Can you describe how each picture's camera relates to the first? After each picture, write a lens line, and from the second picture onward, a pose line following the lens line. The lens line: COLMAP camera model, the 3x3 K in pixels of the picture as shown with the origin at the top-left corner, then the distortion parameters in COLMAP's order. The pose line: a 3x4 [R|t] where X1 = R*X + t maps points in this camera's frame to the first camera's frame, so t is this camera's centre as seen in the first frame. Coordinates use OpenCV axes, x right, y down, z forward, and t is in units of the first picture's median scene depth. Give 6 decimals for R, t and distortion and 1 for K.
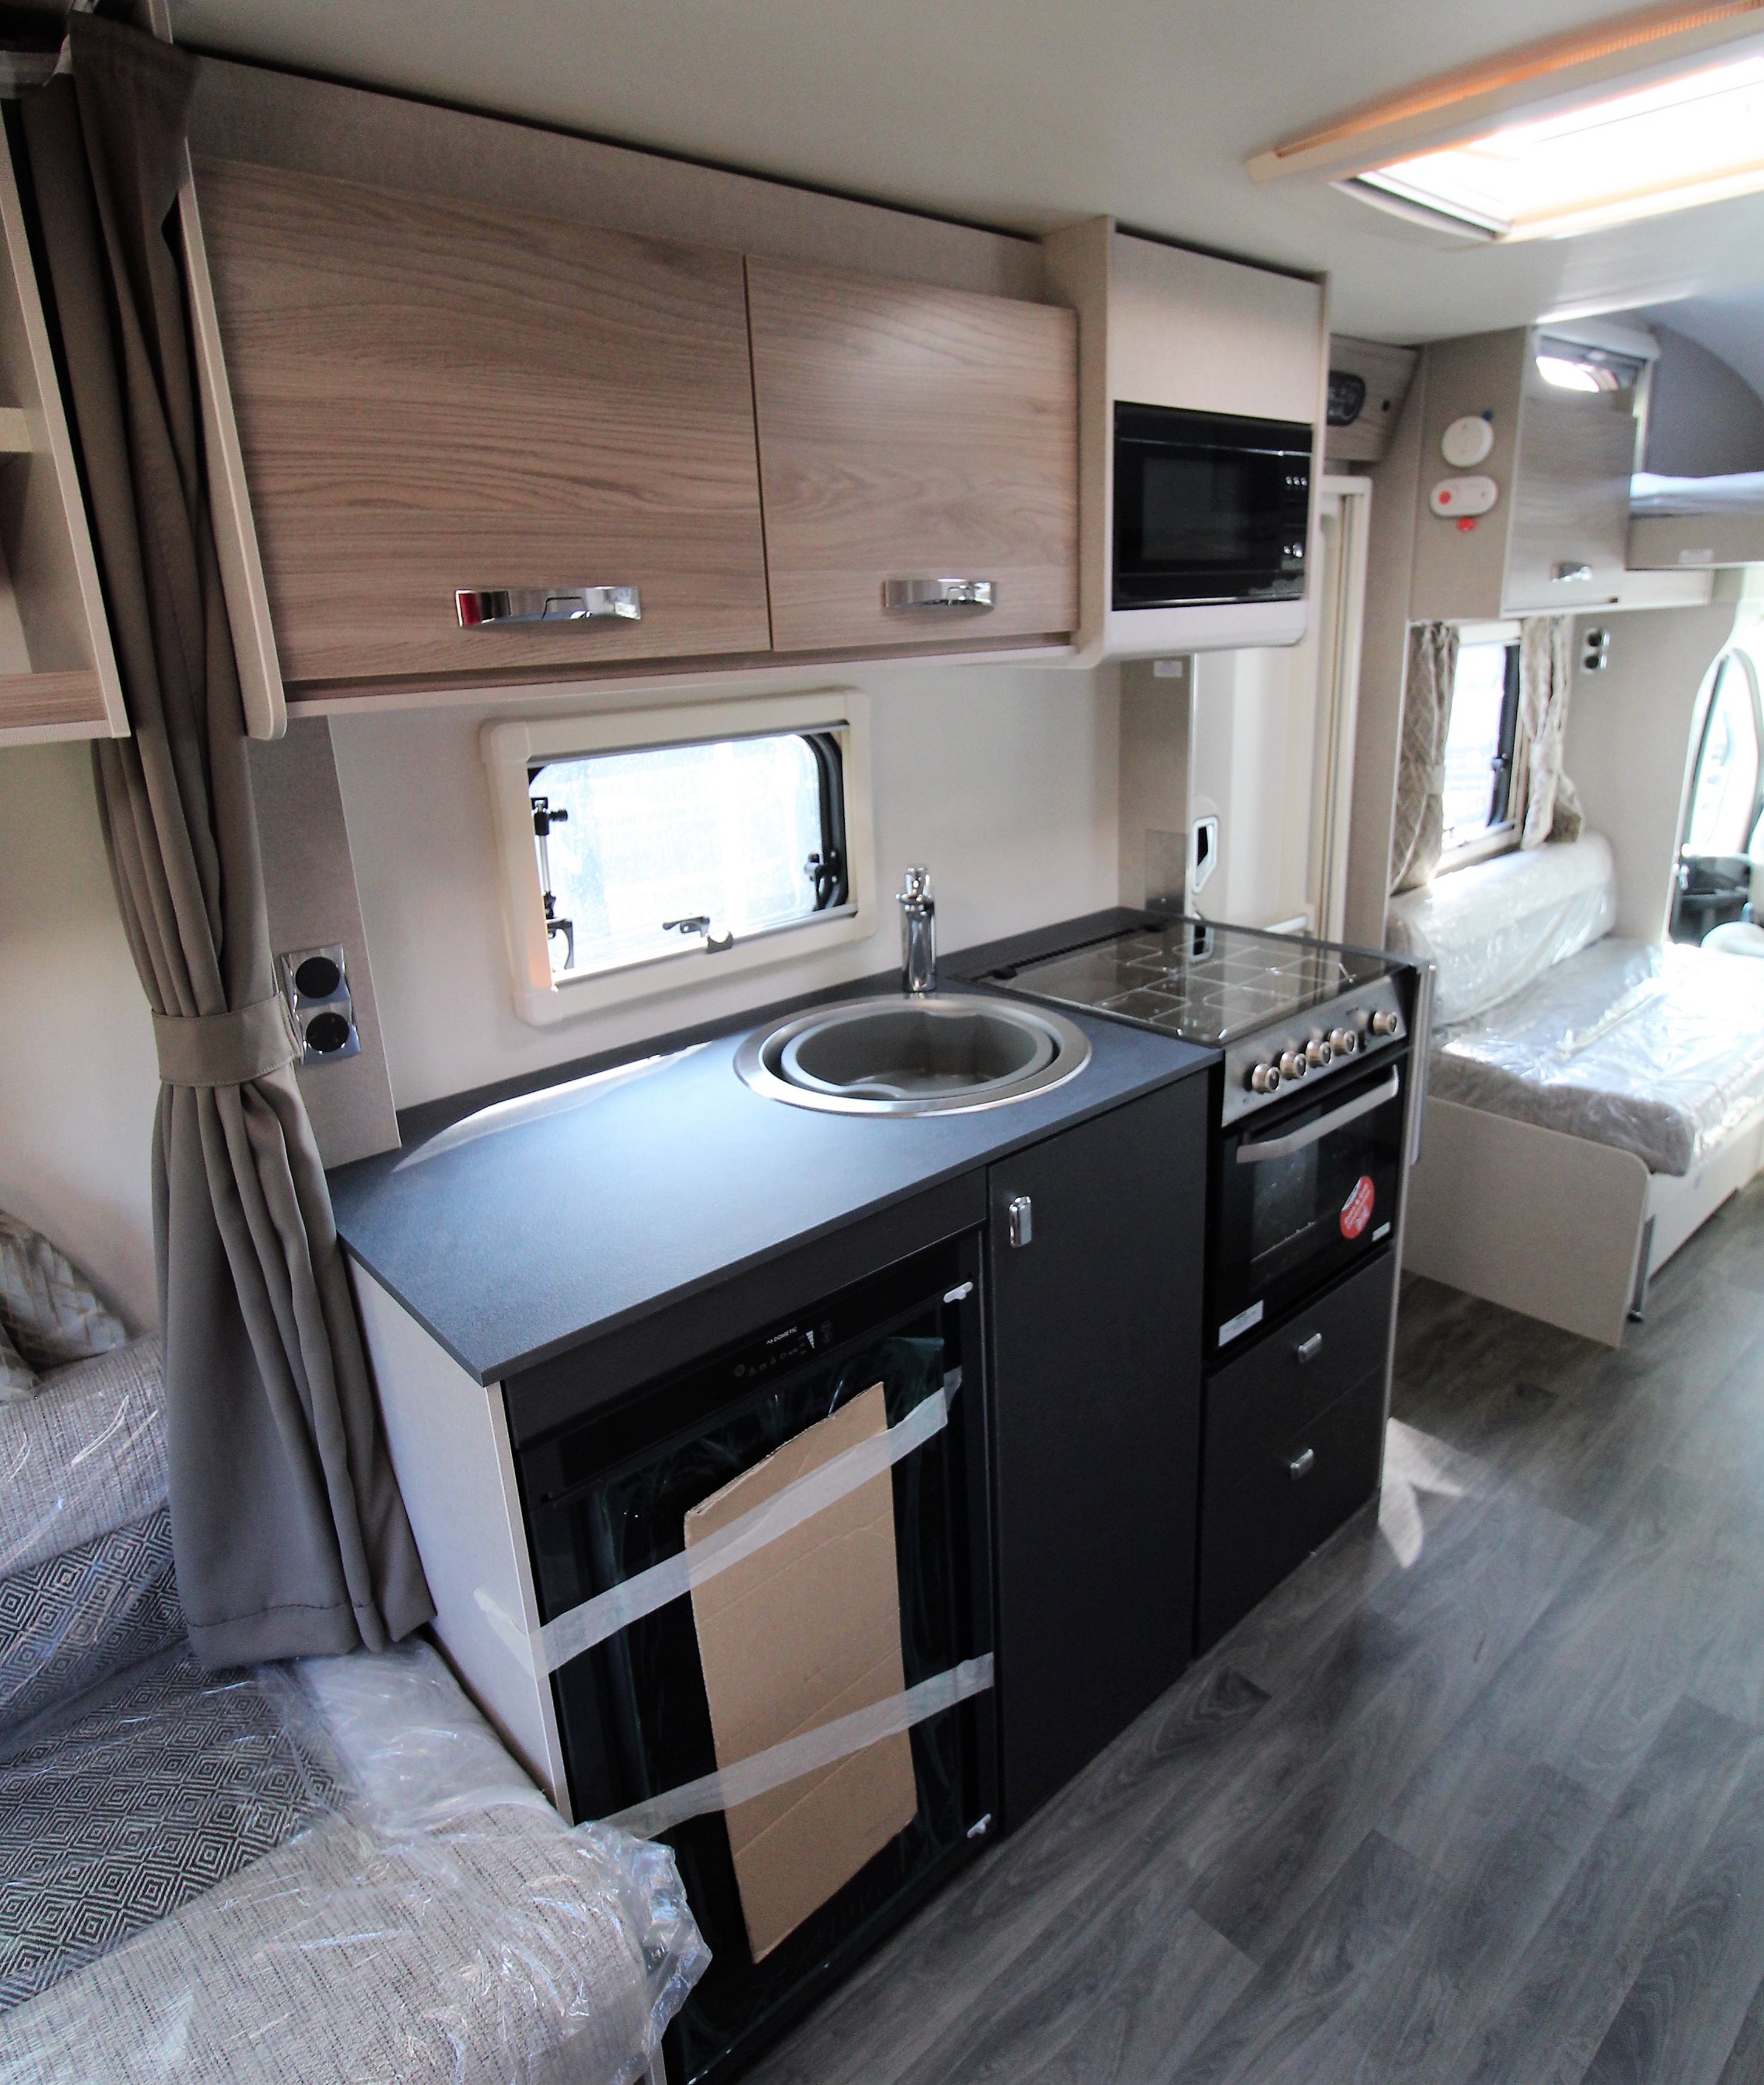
lens RADIAL K [[1246.6, 0, 891.1], [0, 1246.6, 993.7], [0, 0, 1]] dist [0.000738, -0.014399]
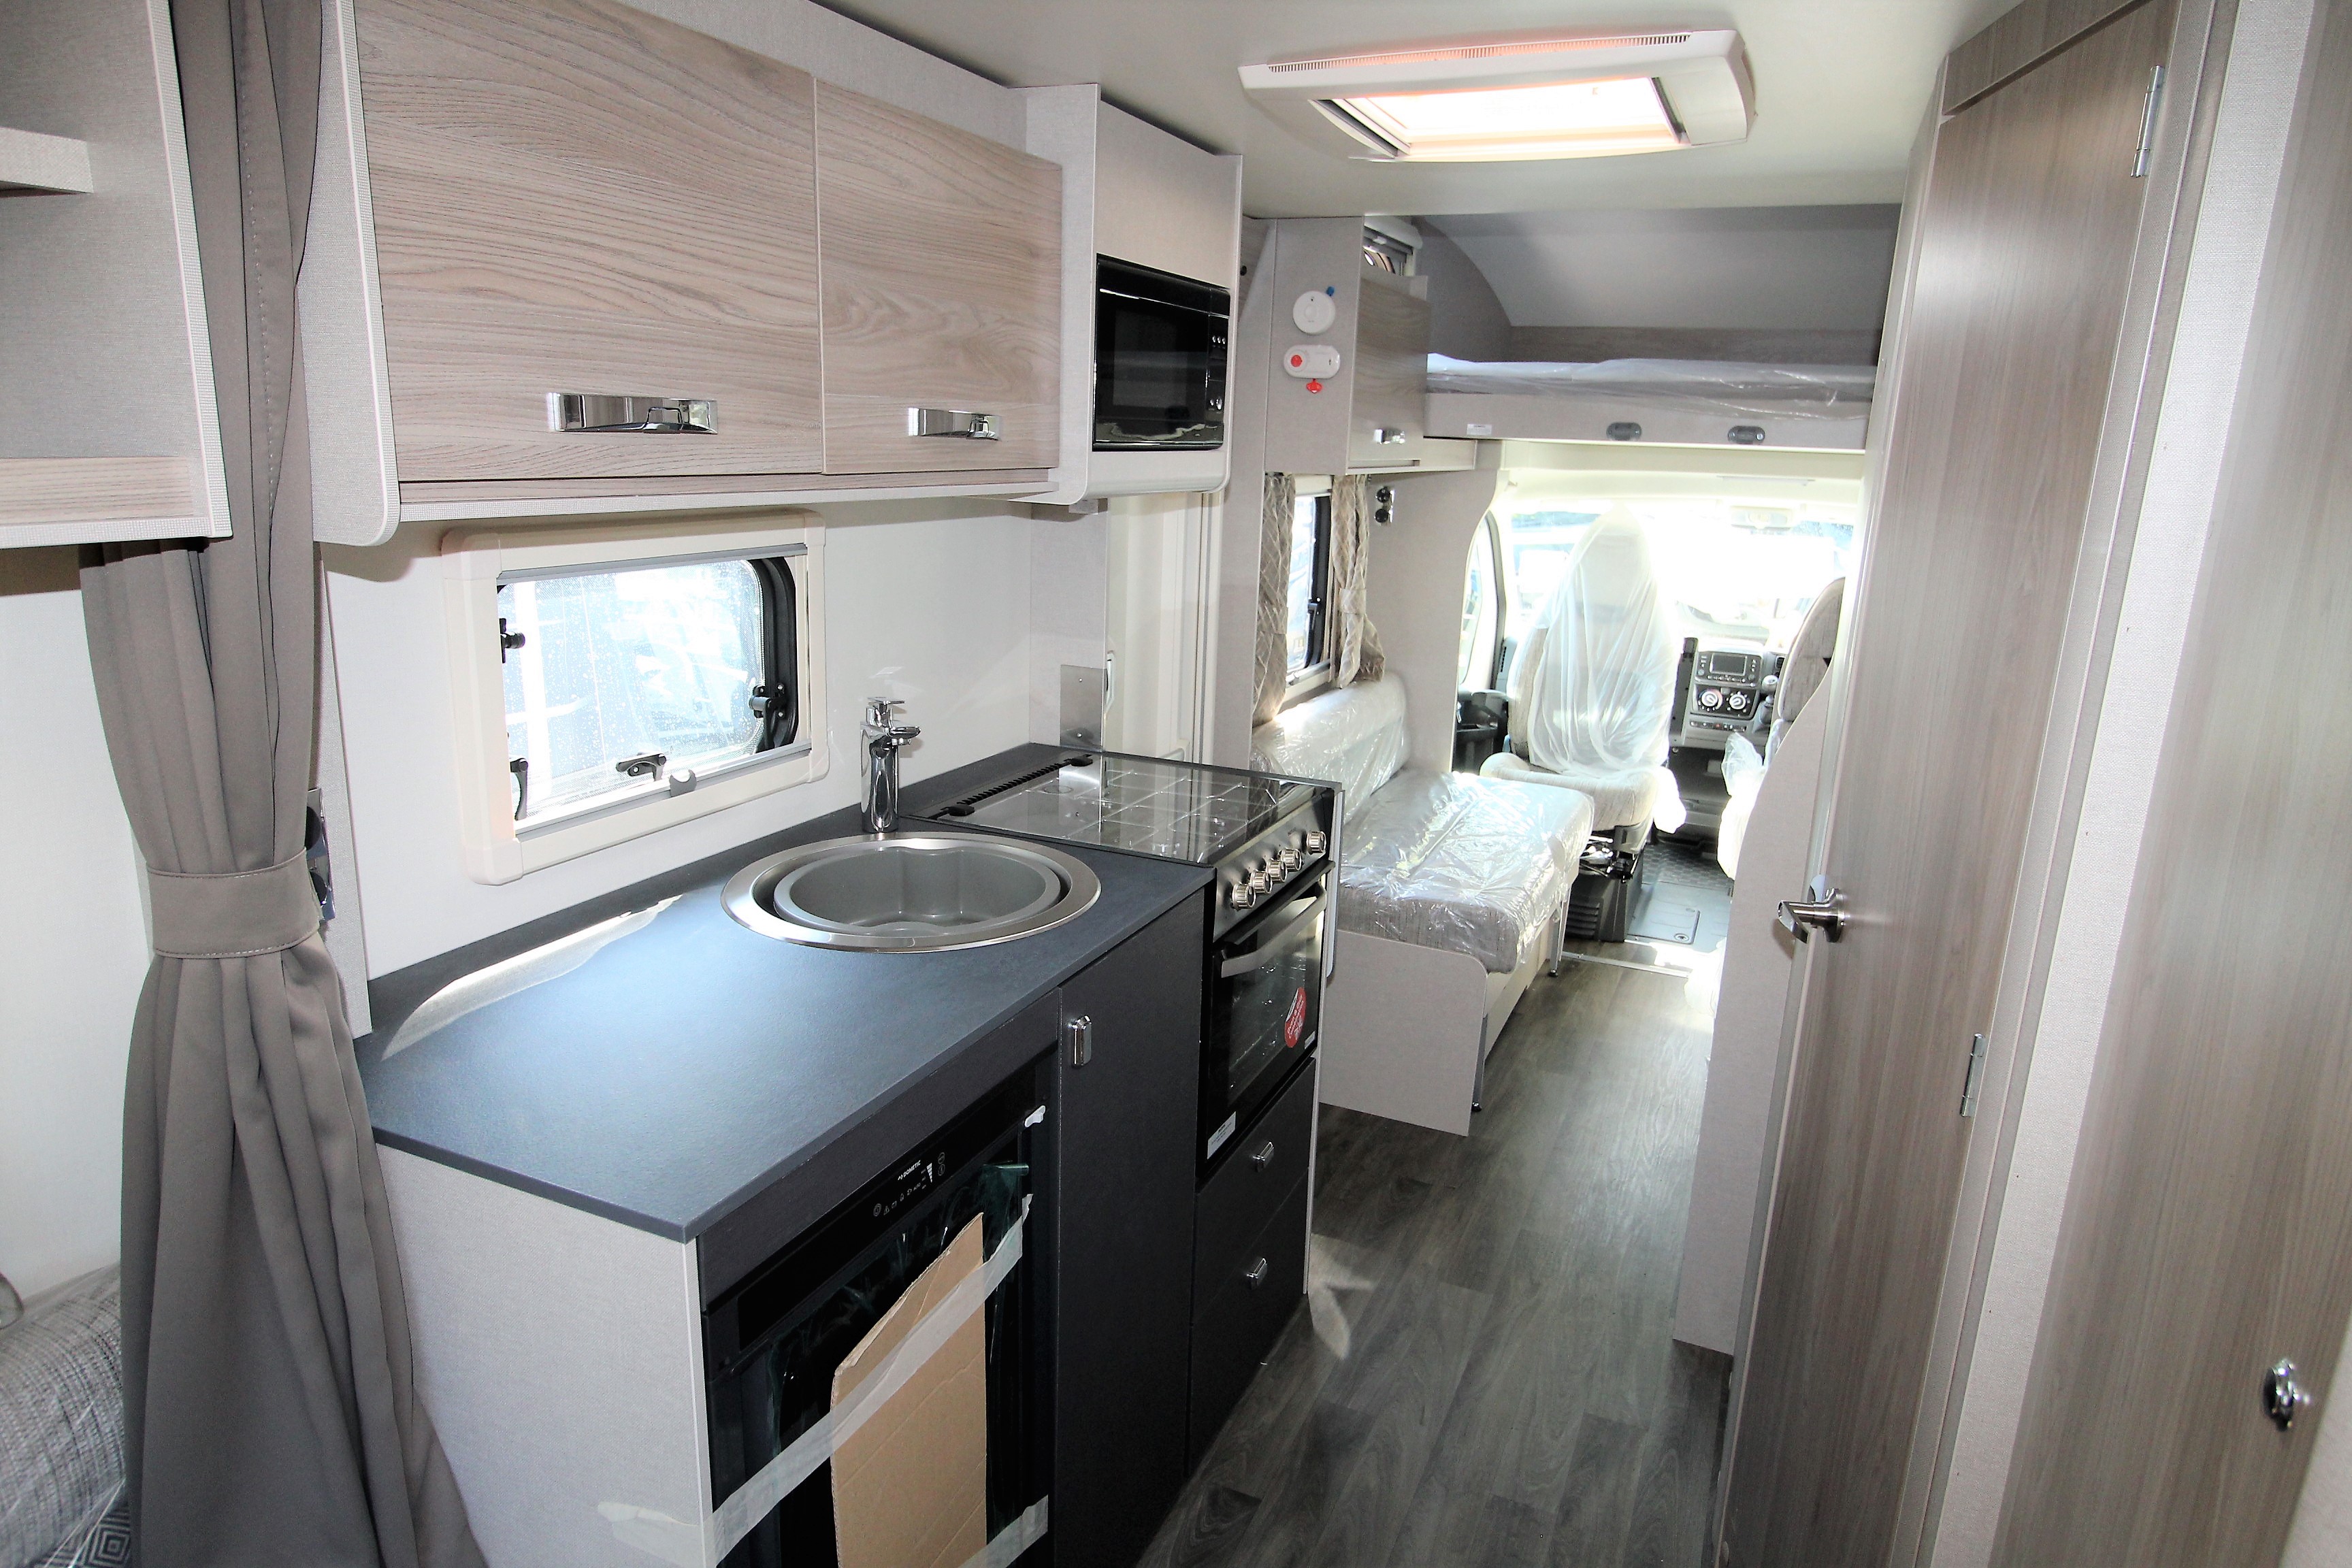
lens RADIAL K [[1415.7, 0, 1176.0], [0, 1415.7, 784.0], [0, 0, 1]] dist [0.001047, -0.002643]
pose [[0.910434, -0.030417, 0.412535, -0.239873], [0.052473, 0.997729, -0.042240, 0.021171], [-0.410313, 0.060103, 0.909962, -0.077798]]
